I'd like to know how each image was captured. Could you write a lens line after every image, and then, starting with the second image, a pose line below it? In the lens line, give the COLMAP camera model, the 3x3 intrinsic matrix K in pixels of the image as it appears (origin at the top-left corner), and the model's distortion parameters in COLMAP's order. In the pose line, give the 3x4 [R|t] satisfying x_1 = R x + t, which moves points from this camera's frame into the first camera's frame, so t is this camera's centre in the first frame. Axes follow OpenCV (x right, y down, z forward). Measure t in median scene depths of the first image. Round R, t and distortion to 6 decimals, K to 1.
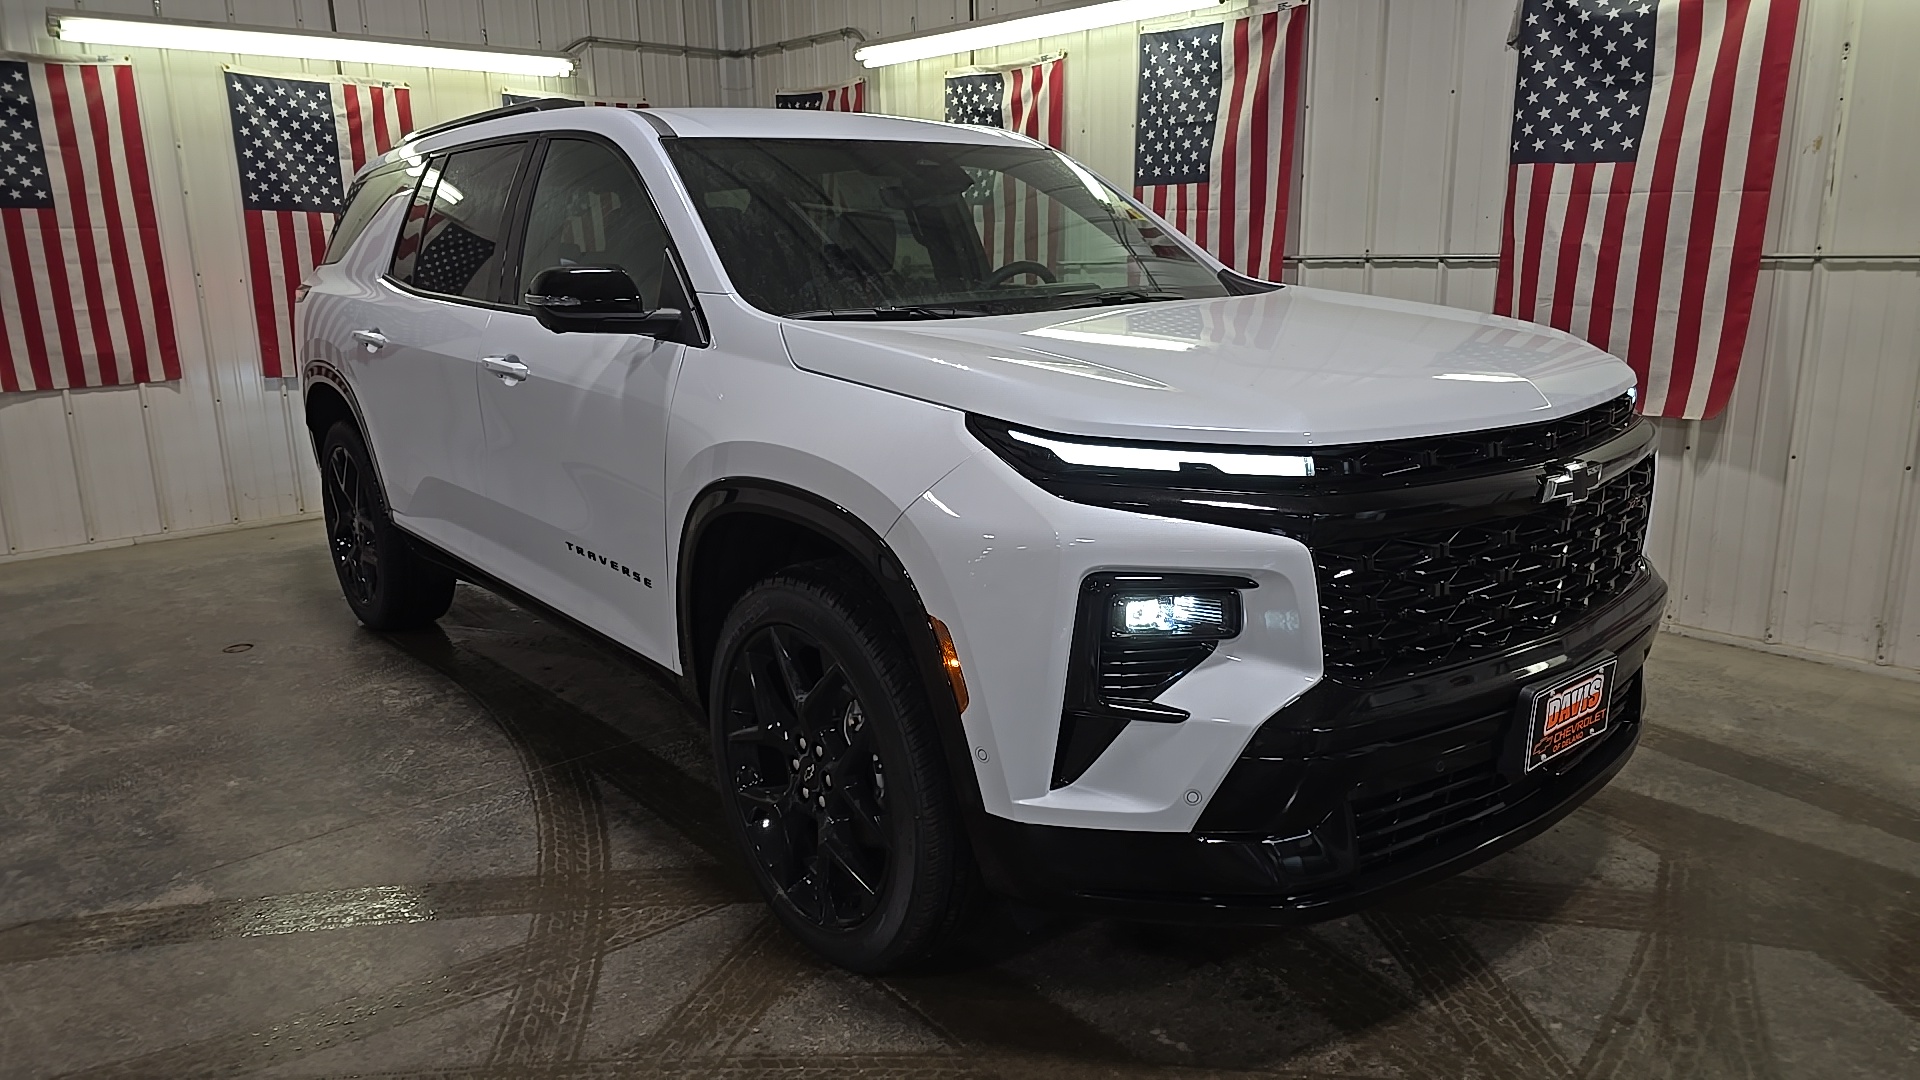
lens RADIAL K [[1275.7, 0, 965.5], [0, 1275.7, 544.8], [0, 0, 1]] dist [0.058297, -0.057853]
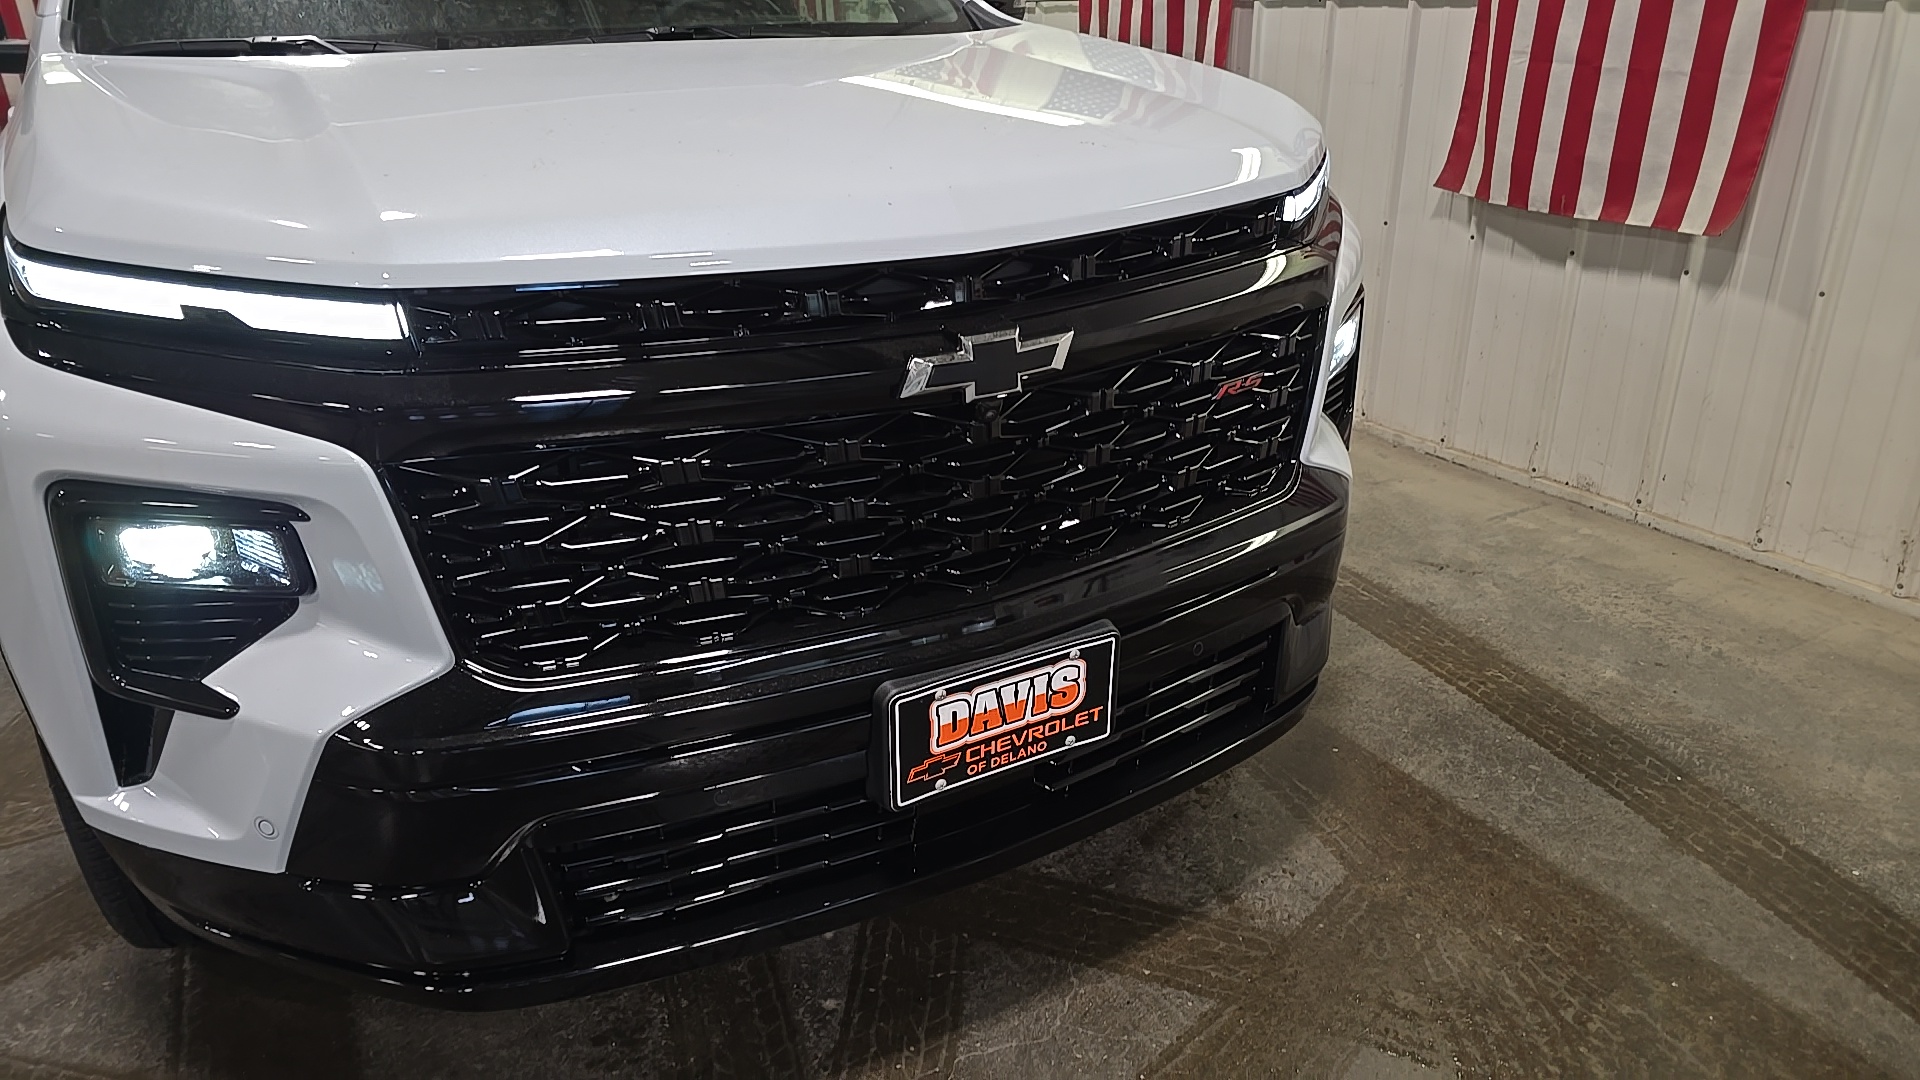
lens RADIAL K [[1275.7, 0, 965.5], [0, 1275.7, 544.8], [0, 0, 1]] dist [0.058297, -0.057853]
pose [[0.984182, 0.072602, -0.161599, 0.325525], [-0.043688, 0.983462, 0.175768, -0.039389], [0.171688, -0.165928, 0.971077, 0.232163]]
